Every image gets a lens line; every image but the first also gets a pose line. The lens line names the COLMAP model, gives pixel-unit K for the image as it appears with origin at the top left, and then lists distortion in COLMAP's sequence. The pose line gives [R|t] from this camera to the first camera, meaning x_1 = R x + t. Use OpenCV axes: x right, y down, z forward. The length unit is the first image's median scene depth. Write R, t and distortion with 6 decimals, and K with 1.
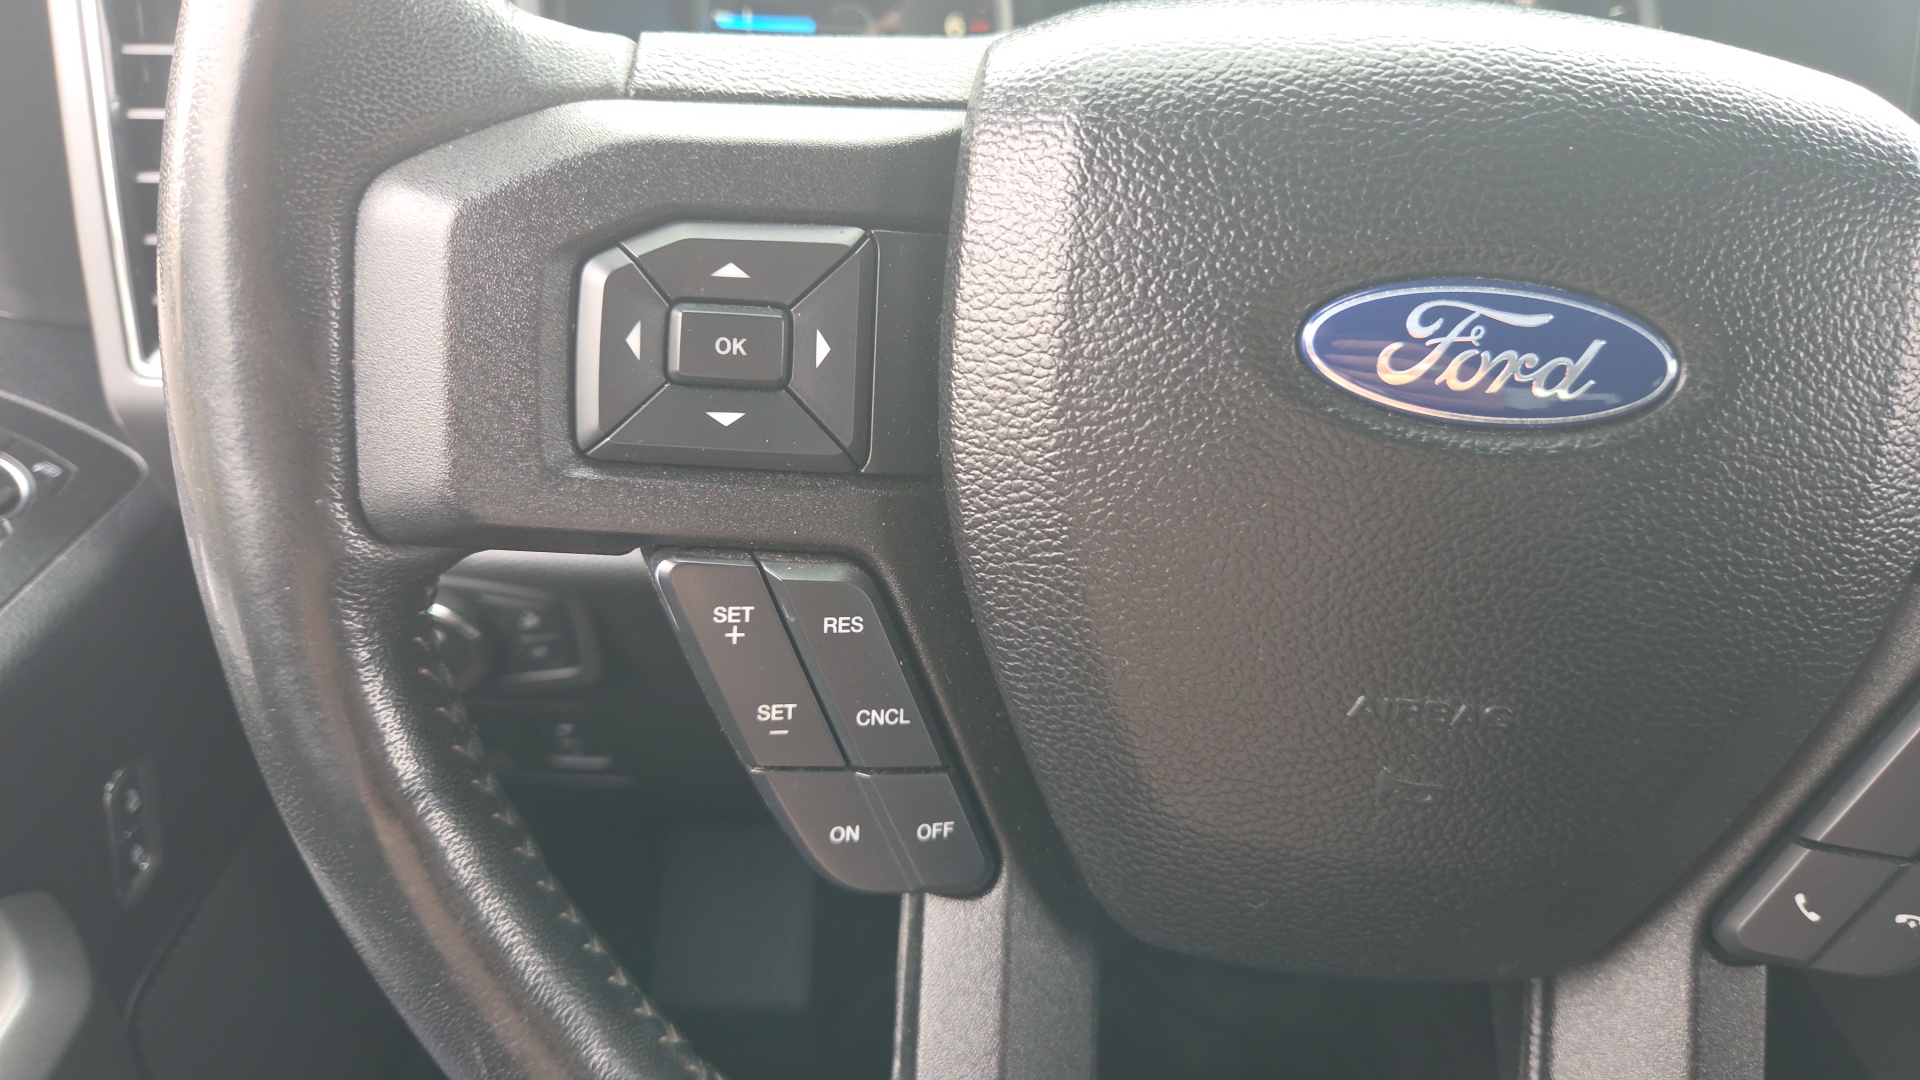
lens RADIAL K [[1266.3, 0, 958.5], [0, 1266.3, 544.6], [0, 0, 1]] dist [0.057587, -0.046701]
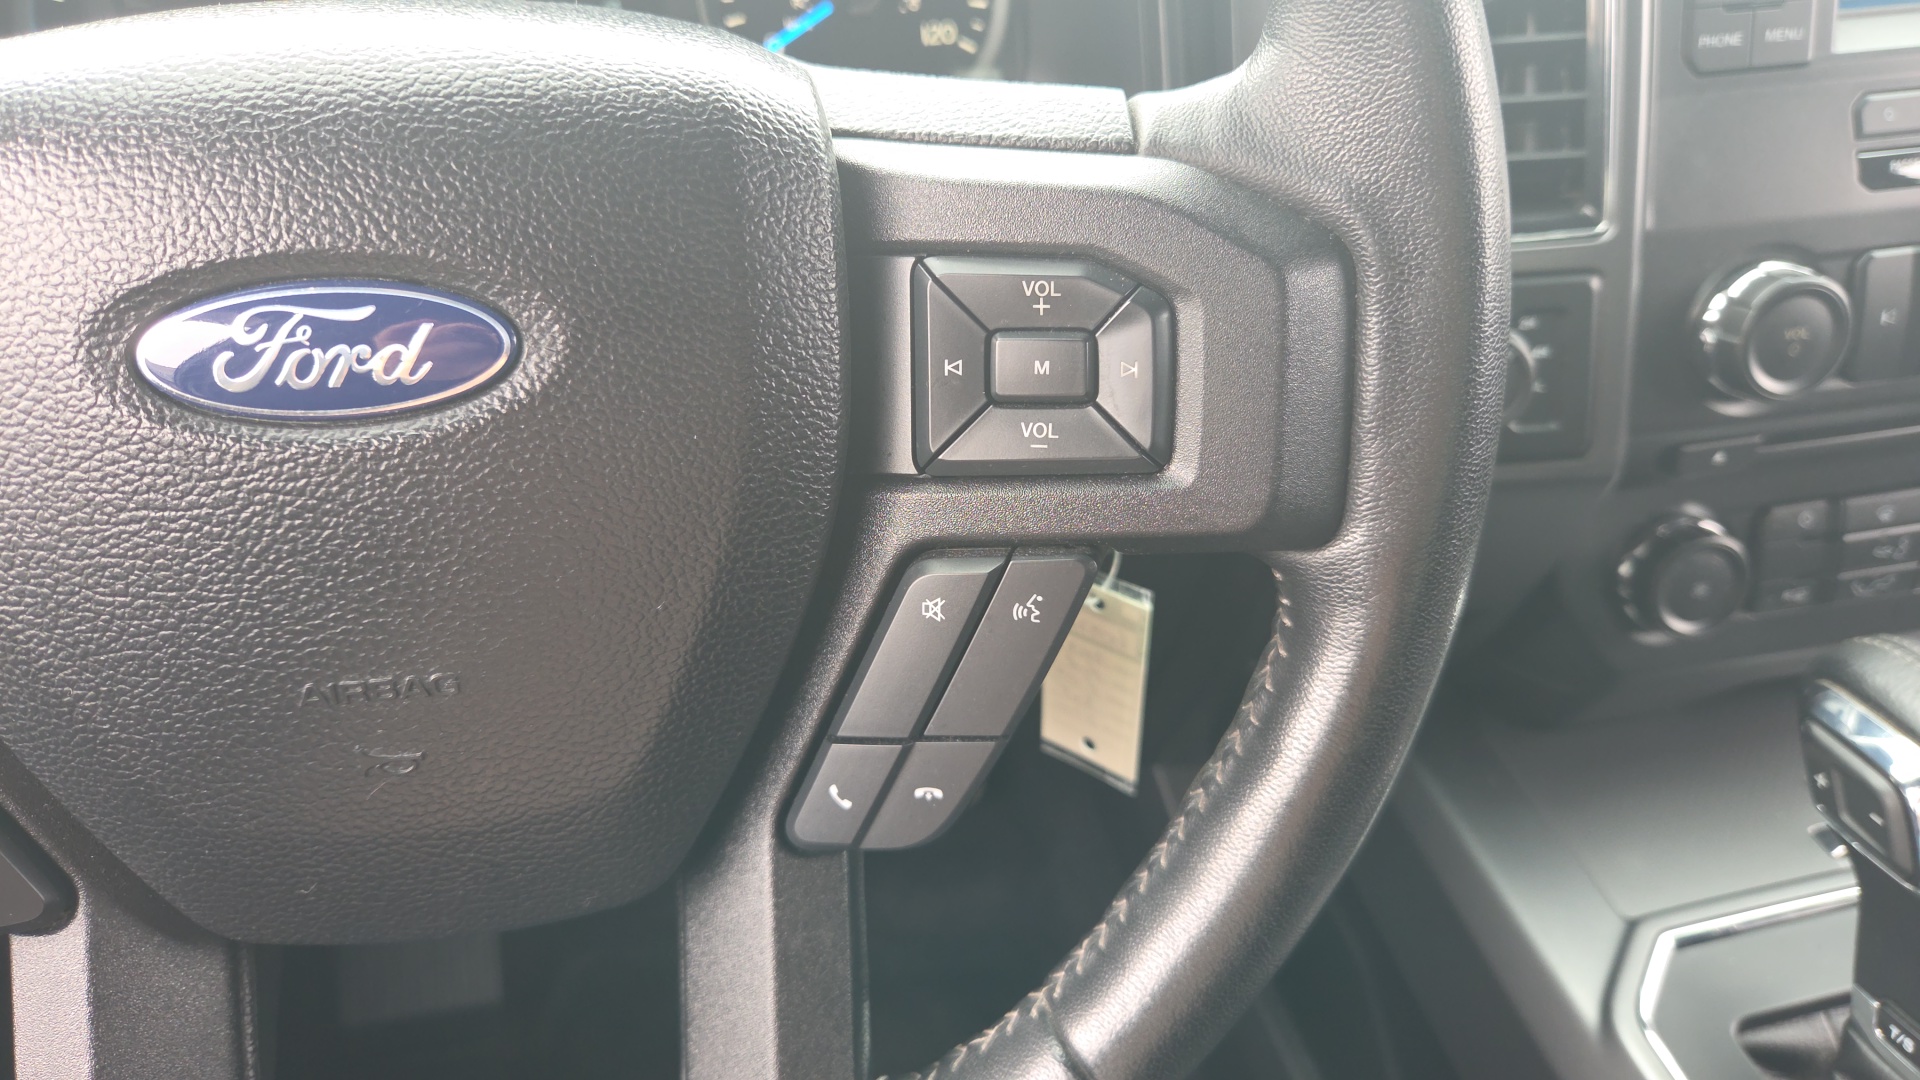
lens RADIAL K [[1266.3, 0, 959.2], [0, 1266.3, 534.5], [0, 0, 1]] dist [0.057587, -0.046701]
pose [[0.985669, -0.154535, 0.067638, 0.837125], [0.151795, 0.987433, 0.043971, 0.033272], [-0.073583, -0.033074, 0.996741, -0.093056]]
